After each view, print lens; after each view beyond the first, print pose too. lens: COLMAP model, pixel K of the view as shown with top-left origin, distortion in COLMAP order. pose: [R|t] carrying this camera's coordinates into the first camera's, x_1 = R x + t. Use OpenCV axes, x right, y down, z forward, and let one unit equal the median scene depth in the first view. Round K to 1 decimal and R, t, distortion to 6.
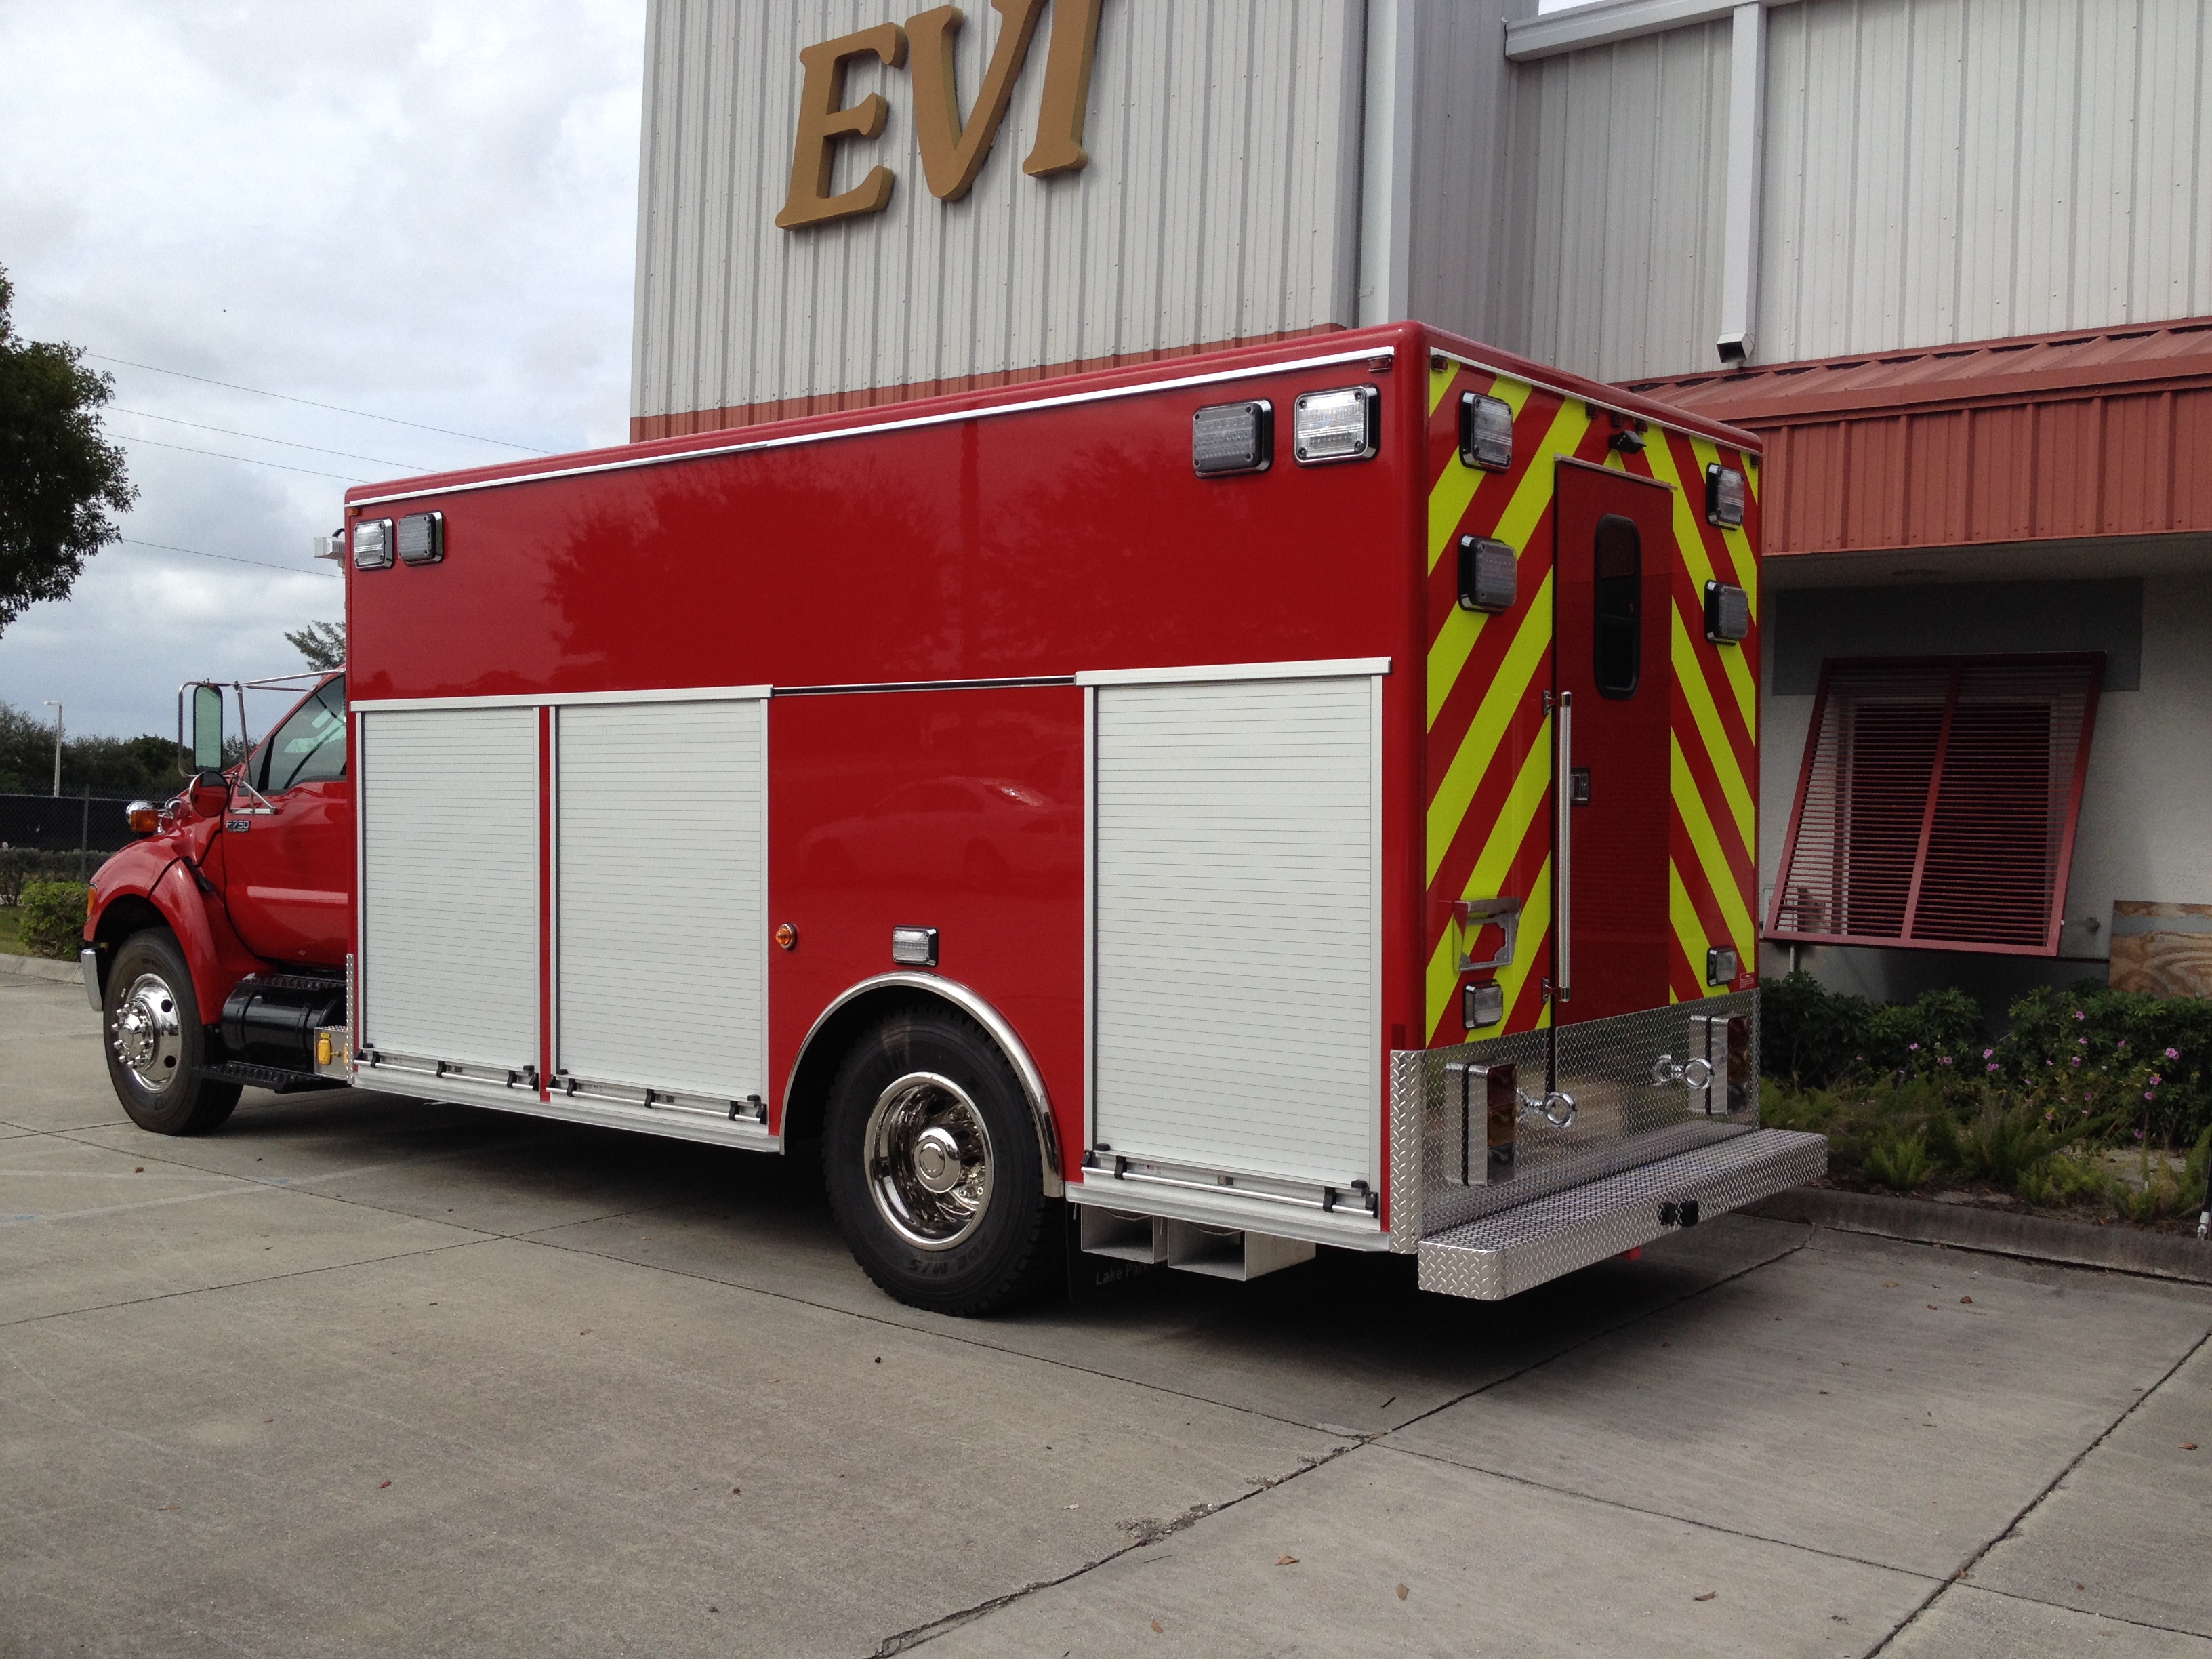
lens RADIAL K [[2095.7, 0, 1162.5], [0, 2095.7, 1021.5], [0, 0, 1]] dist [0.064570, -0.117196]
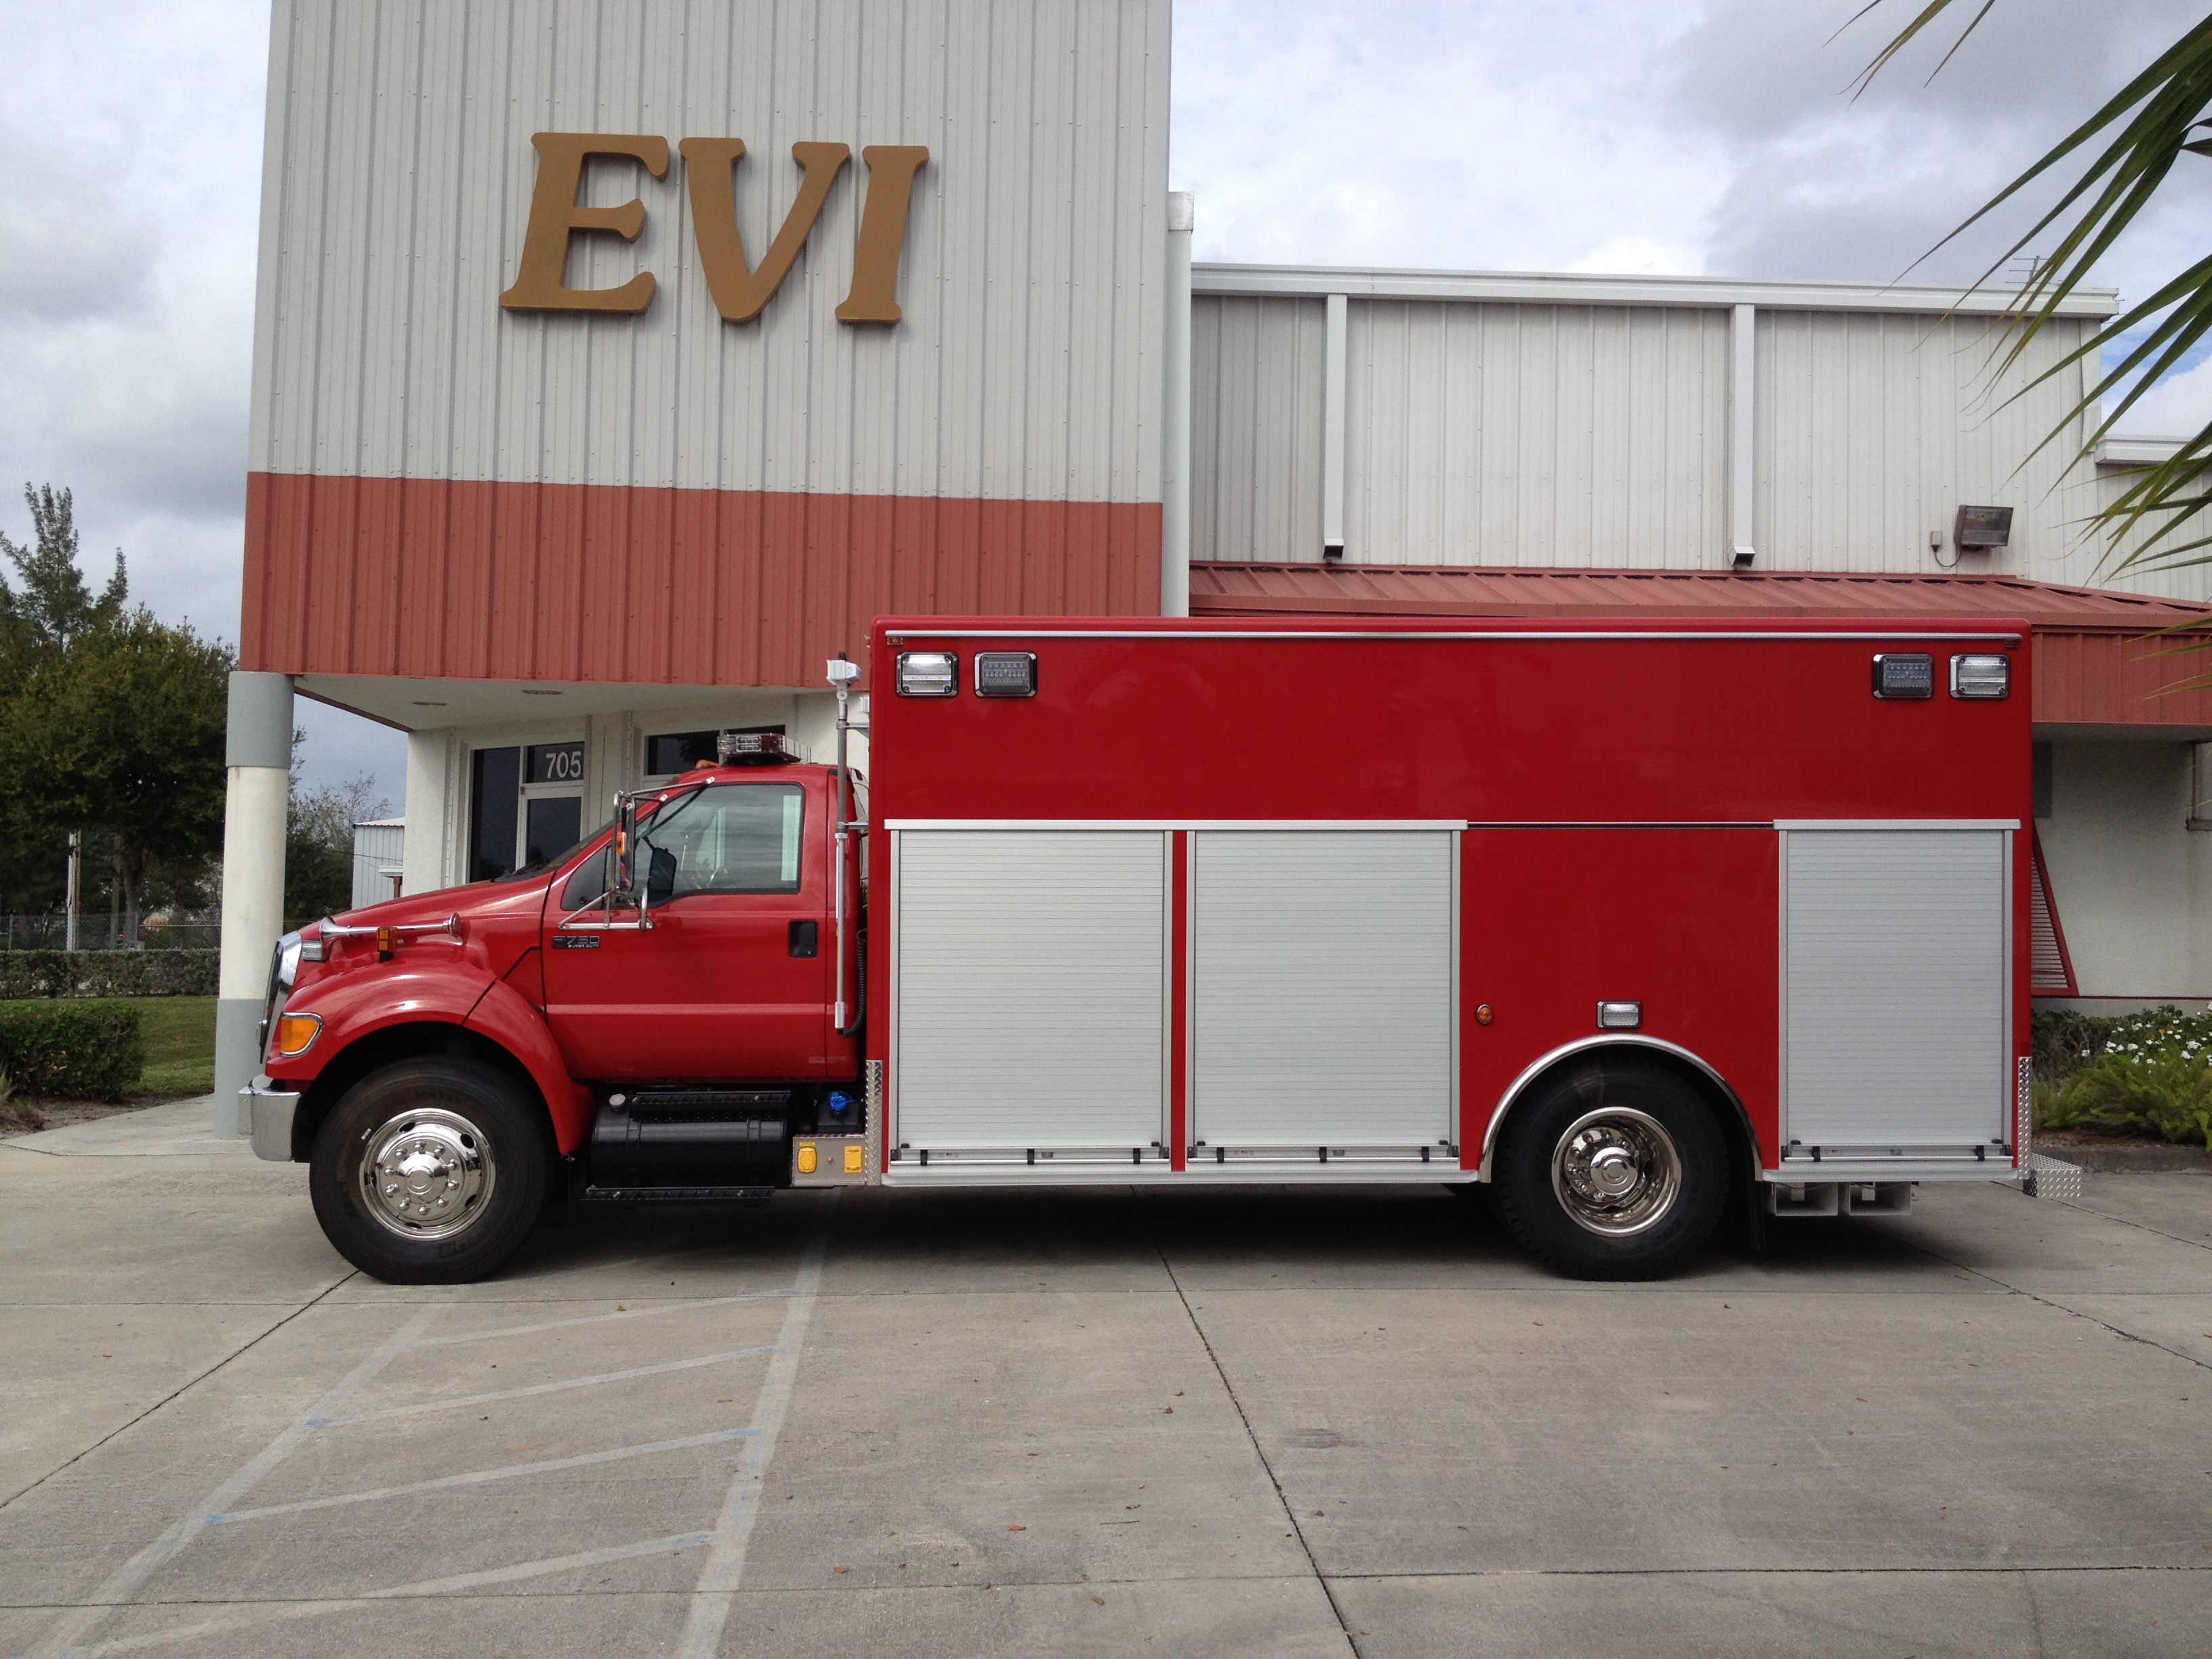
lens RADIAL K [[2095.7, 0, 1162.5], [0, 2095.7, 1021.5], [0, 0, 1]] dist [0.064570, -0.117196]
pose [[0.740571, -0.055682, 0.669667, -1.182005], [0.073446, 0.997298, 0.001701, -0.052455], [-0.667952, 0.047925, 0.742660, 0.173104]]
